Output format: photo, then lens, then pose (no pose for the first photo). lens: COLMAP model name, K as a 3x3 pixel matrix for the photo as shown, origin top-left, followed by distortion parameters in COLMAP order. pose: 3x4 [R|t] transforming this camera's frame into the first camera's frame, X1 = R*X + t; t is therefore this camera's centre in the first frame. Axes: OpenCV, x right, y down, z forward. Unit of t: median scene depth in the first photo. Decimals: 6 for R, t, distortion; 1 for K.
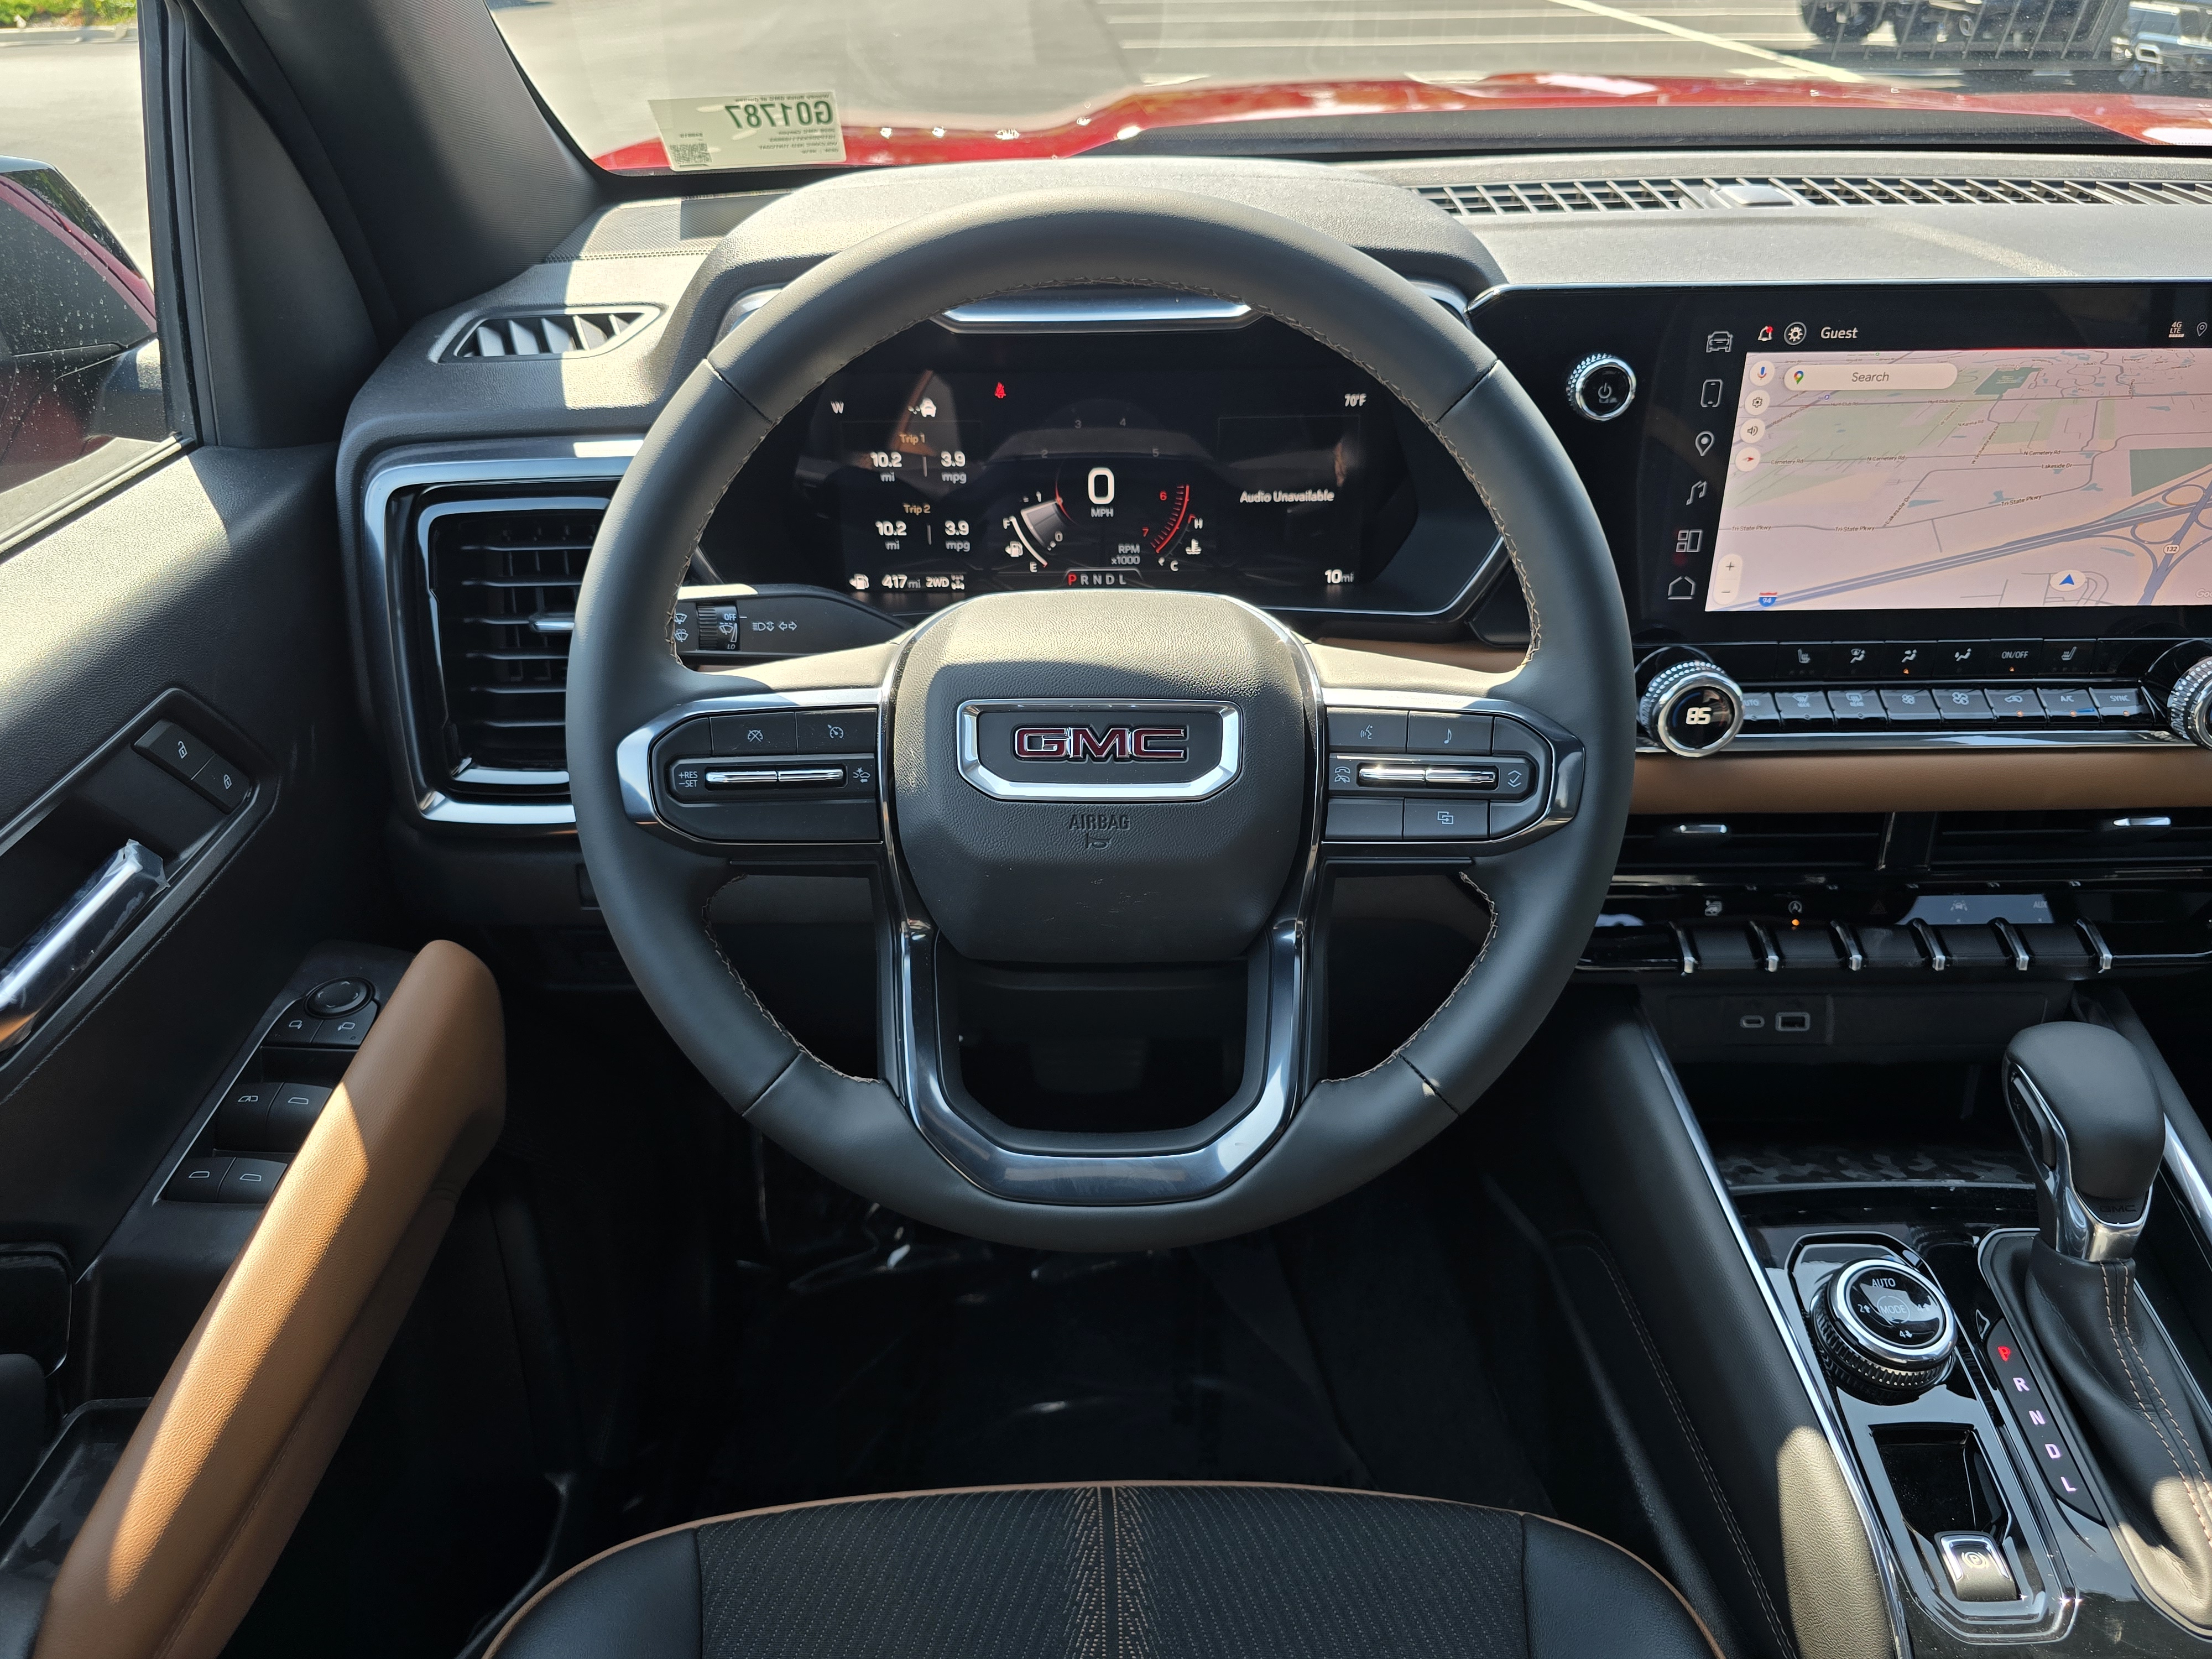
lens RADIAL K [[1601.9, 0, 1107.9], [0, 1601.9, 825.5], [0, 0, 1]] dist [0.052423, -0.060140]
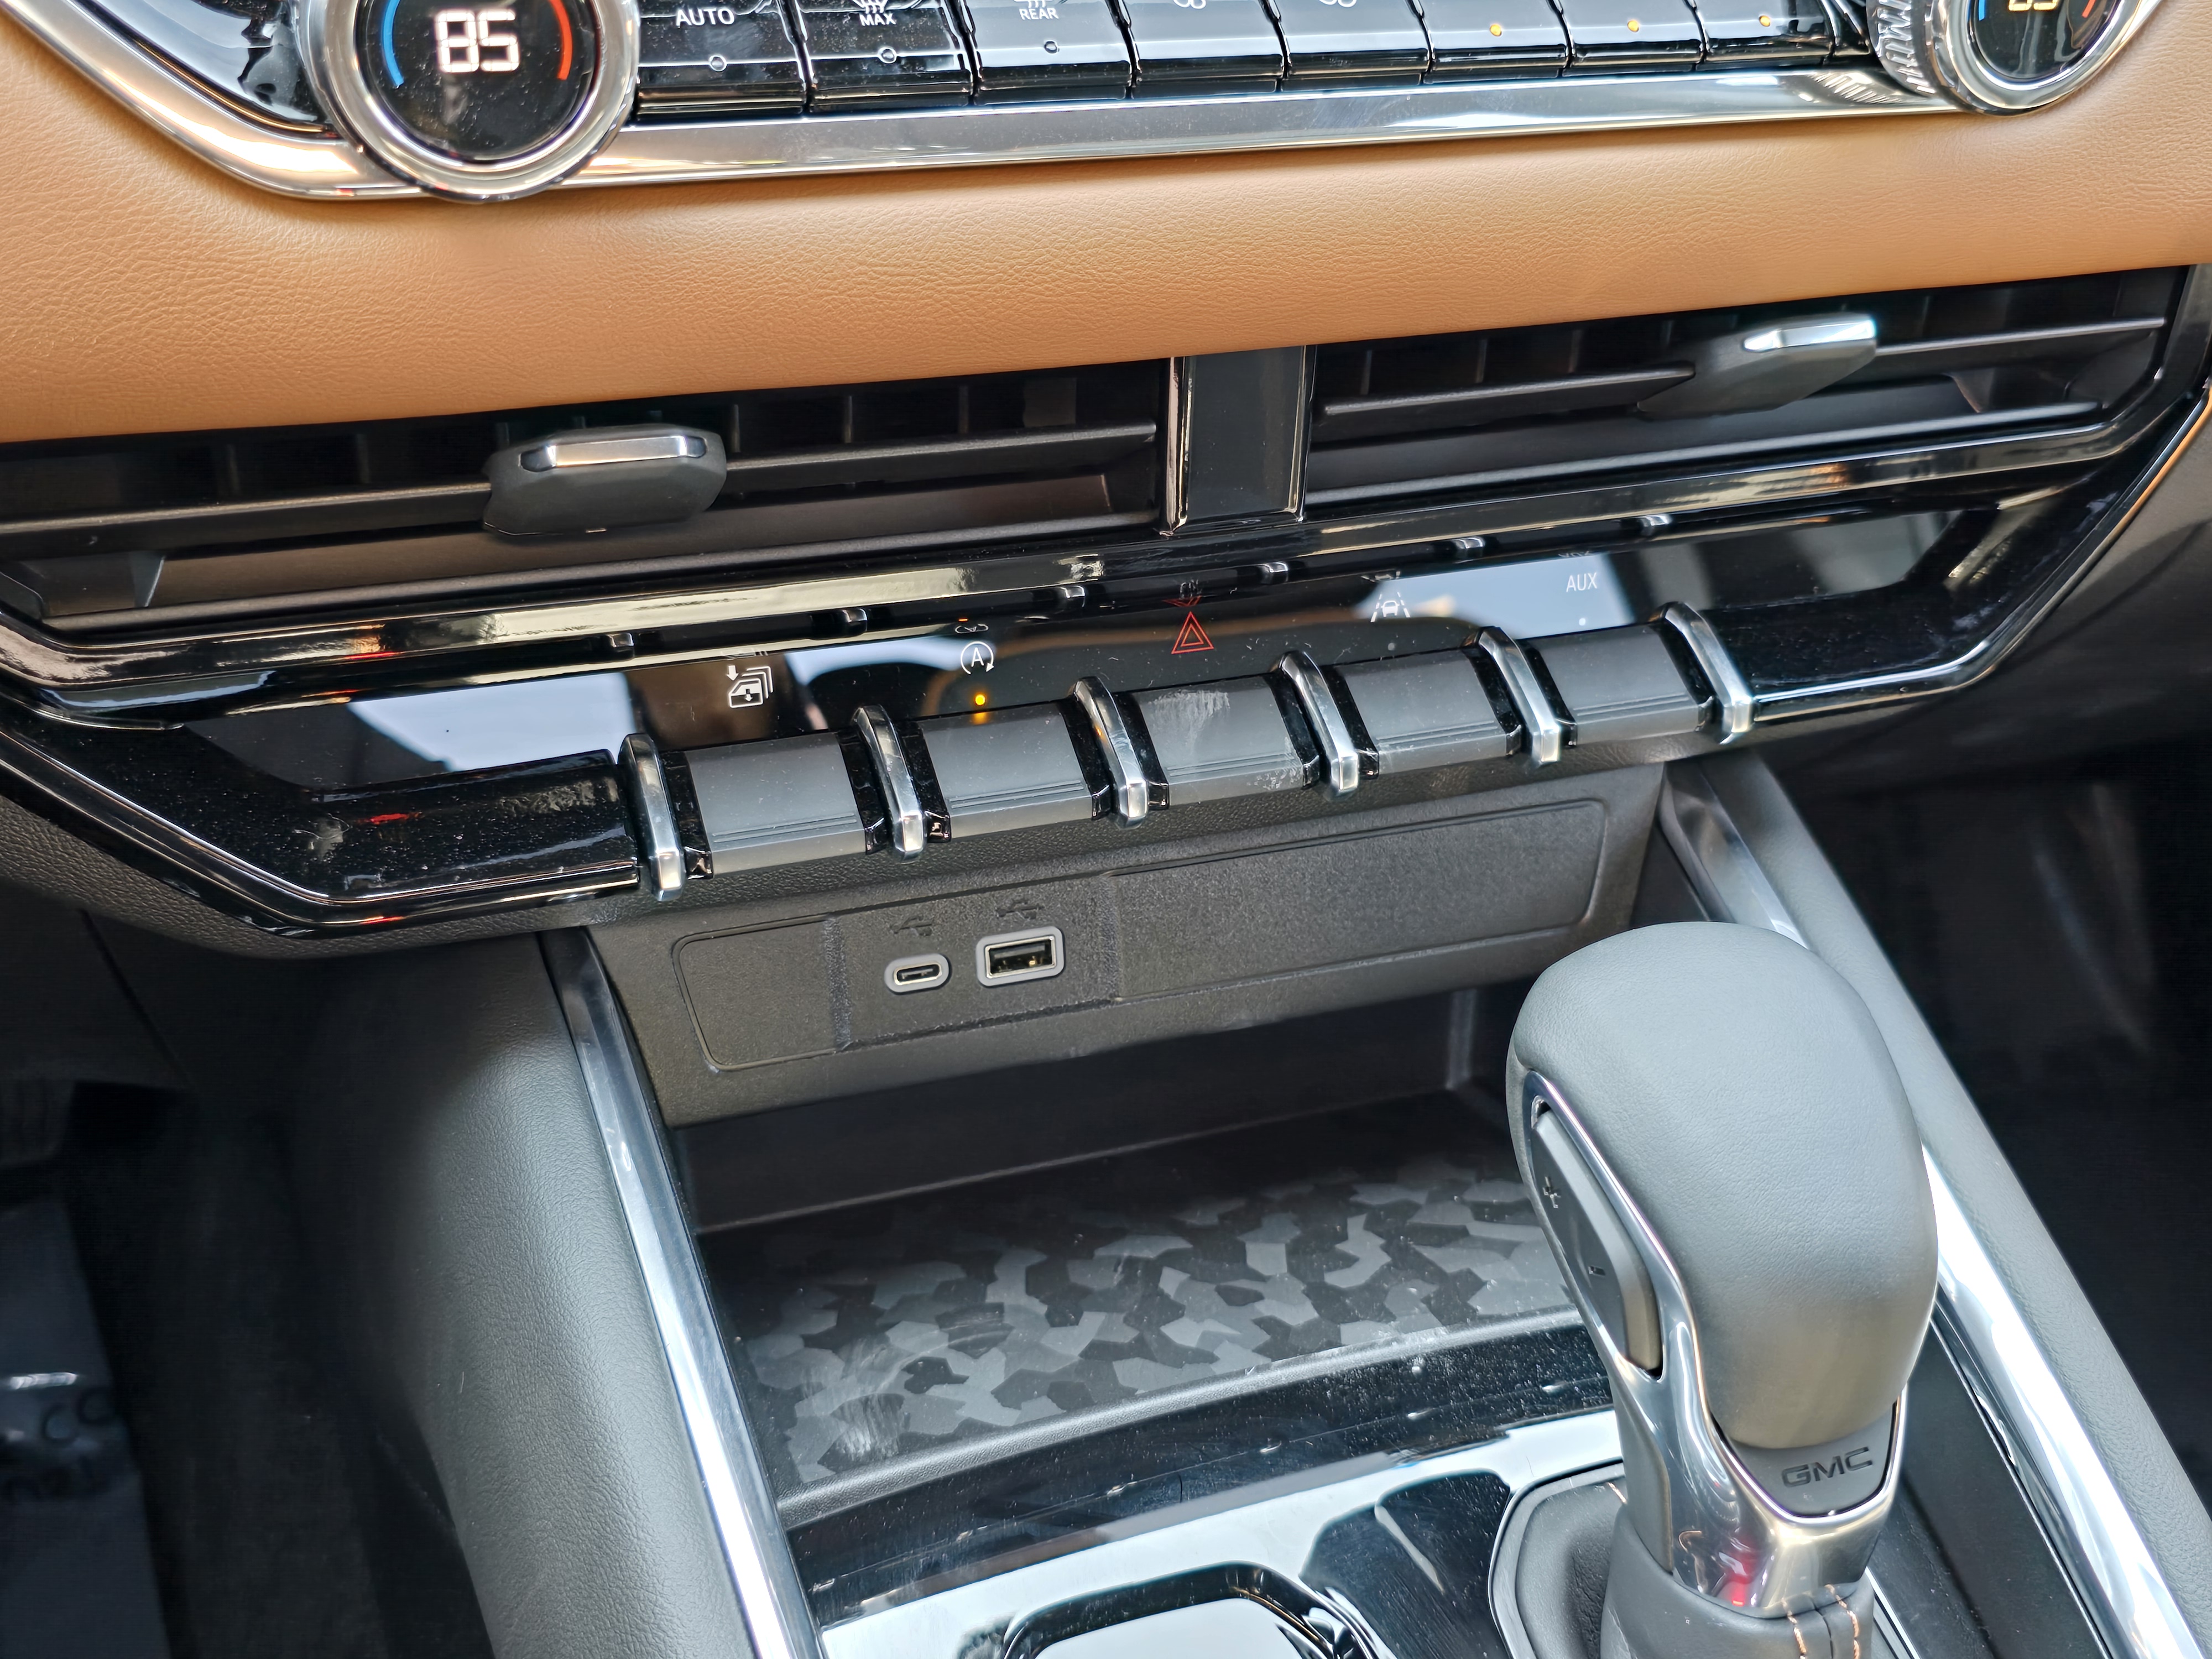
lens RADIAL K [[2338.1, 0, 1097.1], [0, 2338.1, 789.5], [0, 0, 1]] dist [0.038297, 0.000000]
pose [[0.945281, -0.123738, 0.301884, 0.327800], [0.086432, 0.987205, 0.134000, 0.014783], [-0.314602, -0.100575, 0.943880, 0.565220]]
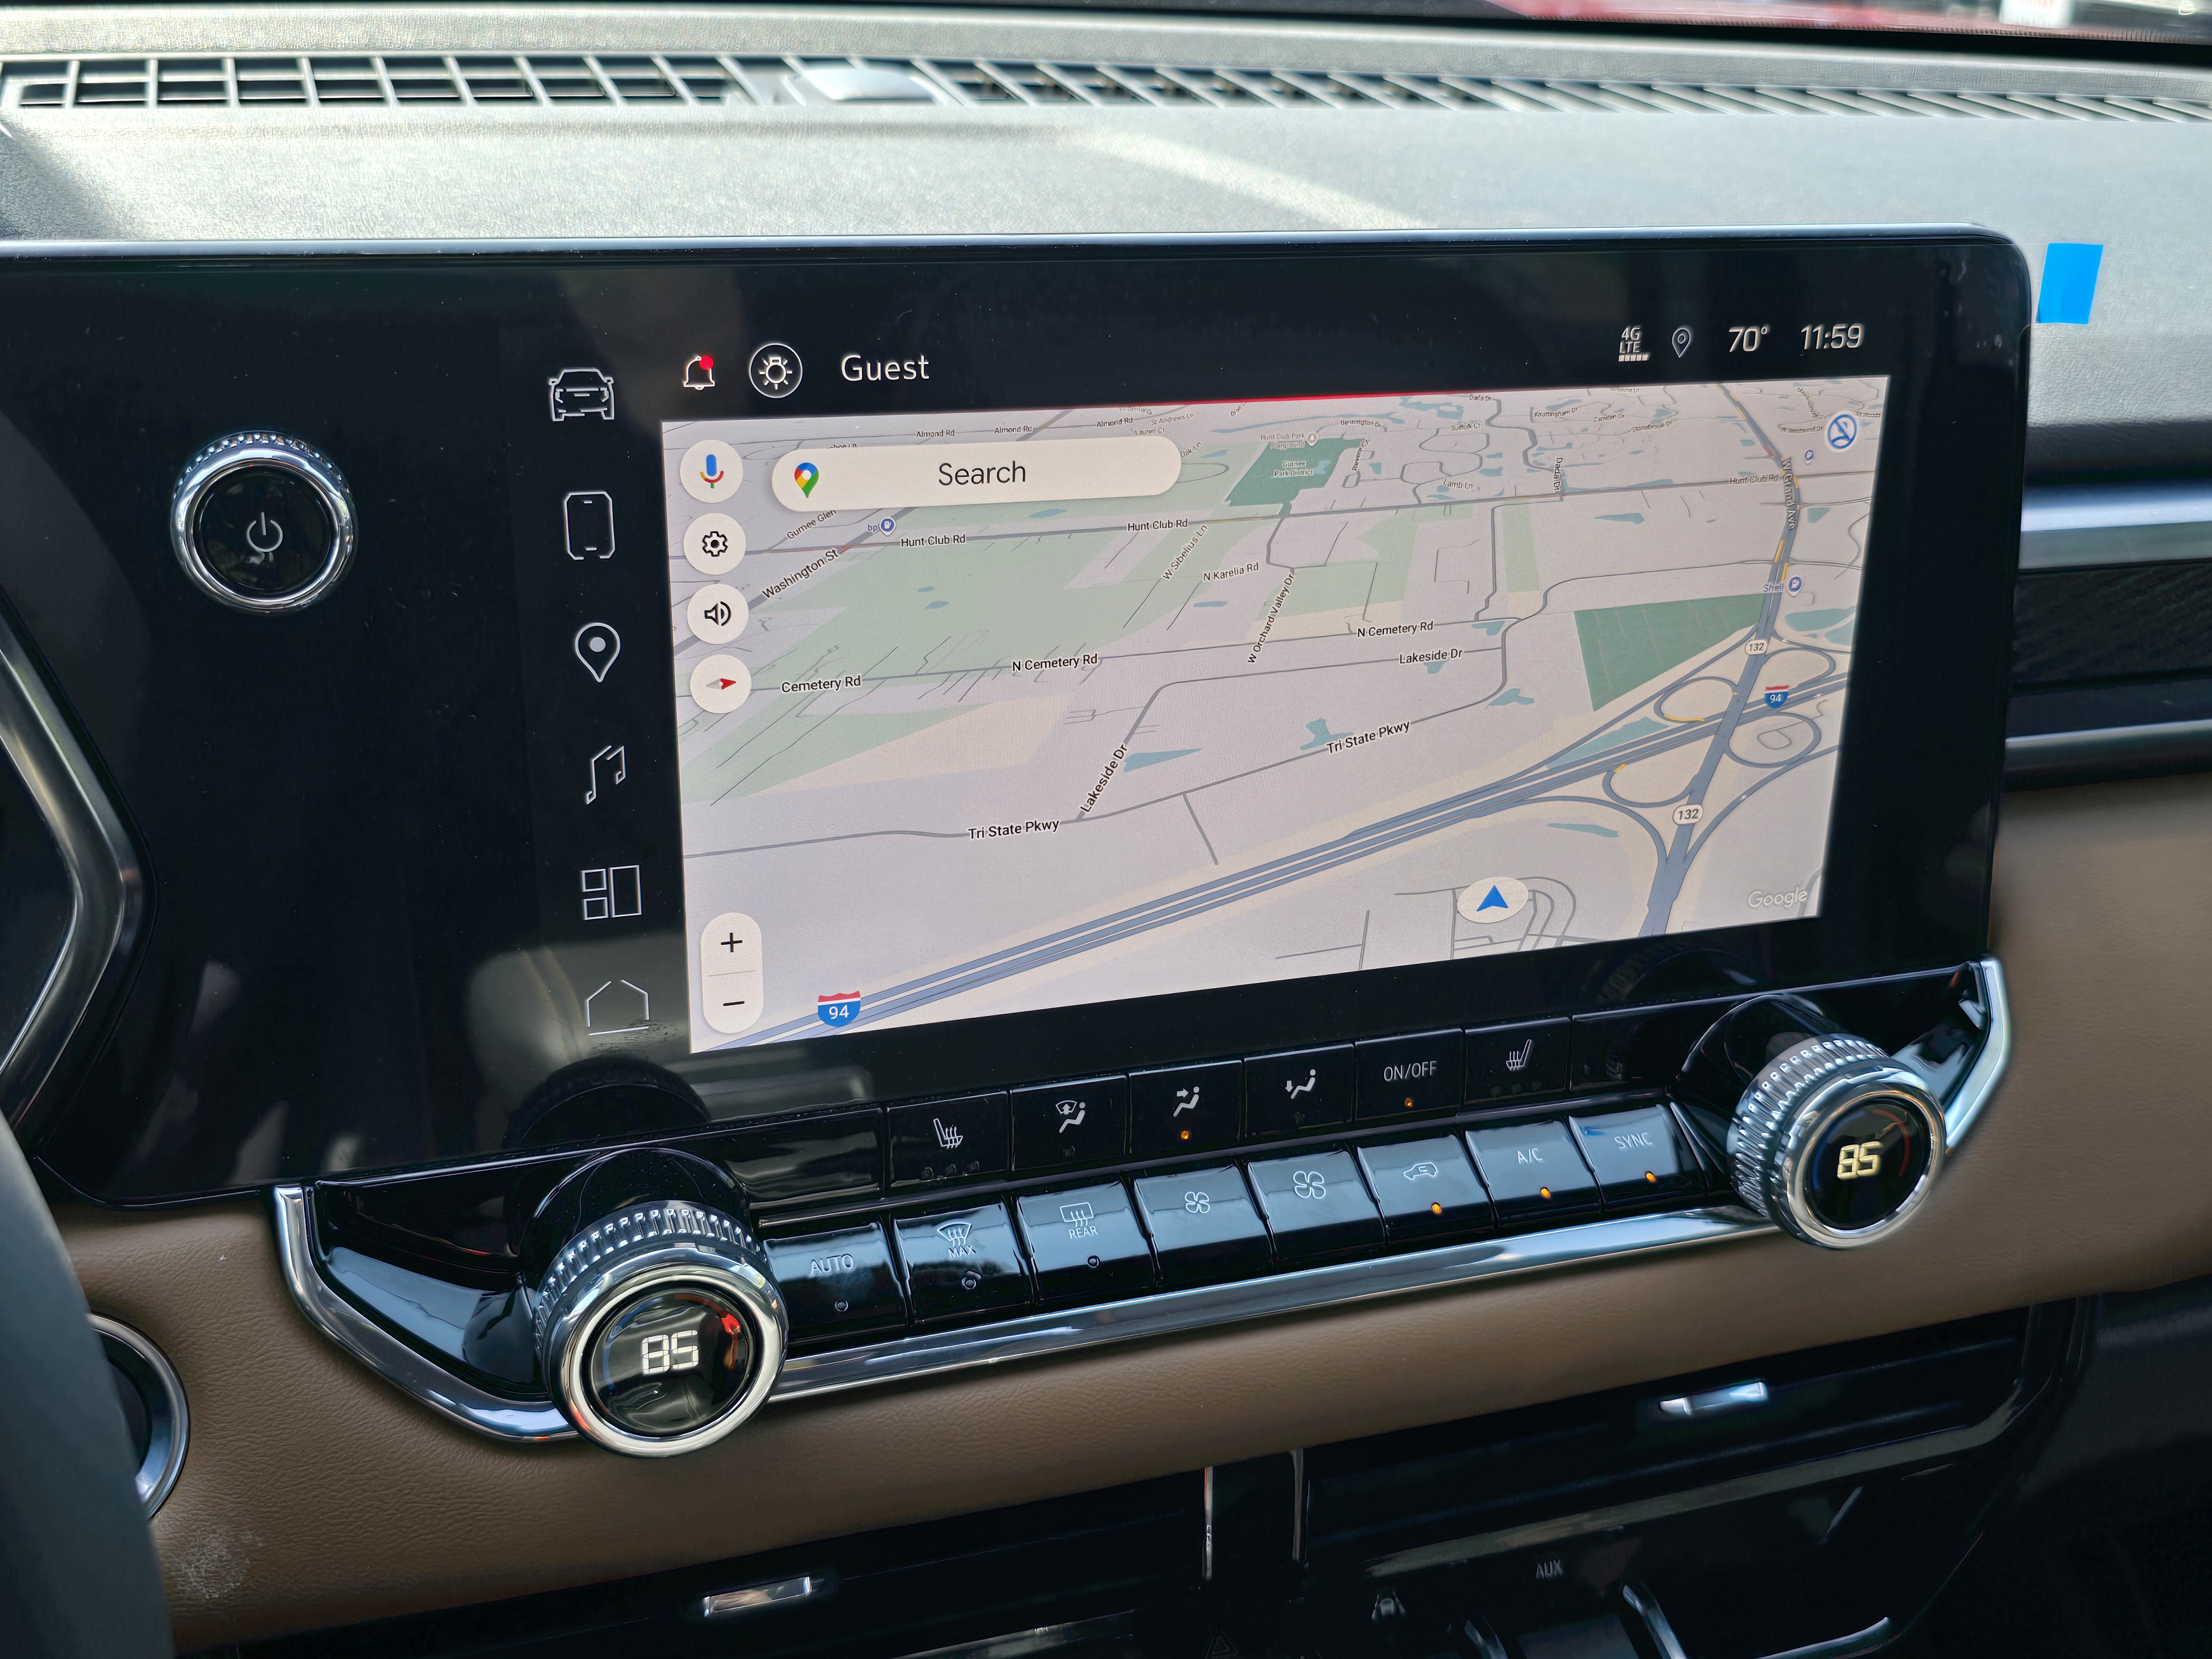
lens RADIAL K [[2338.1, 0, 1108.5], [0, 2338.1, 826.2], [0, 0, 1]] dist [0.038297, 0.000000]
pose [[0.947701, -0.080675, 0.308796, 0.303081], [0.110335, 0.990686, -0.079796, -0.134819], [-0.299483, 0.109694, 0.947775, 0.431457]]
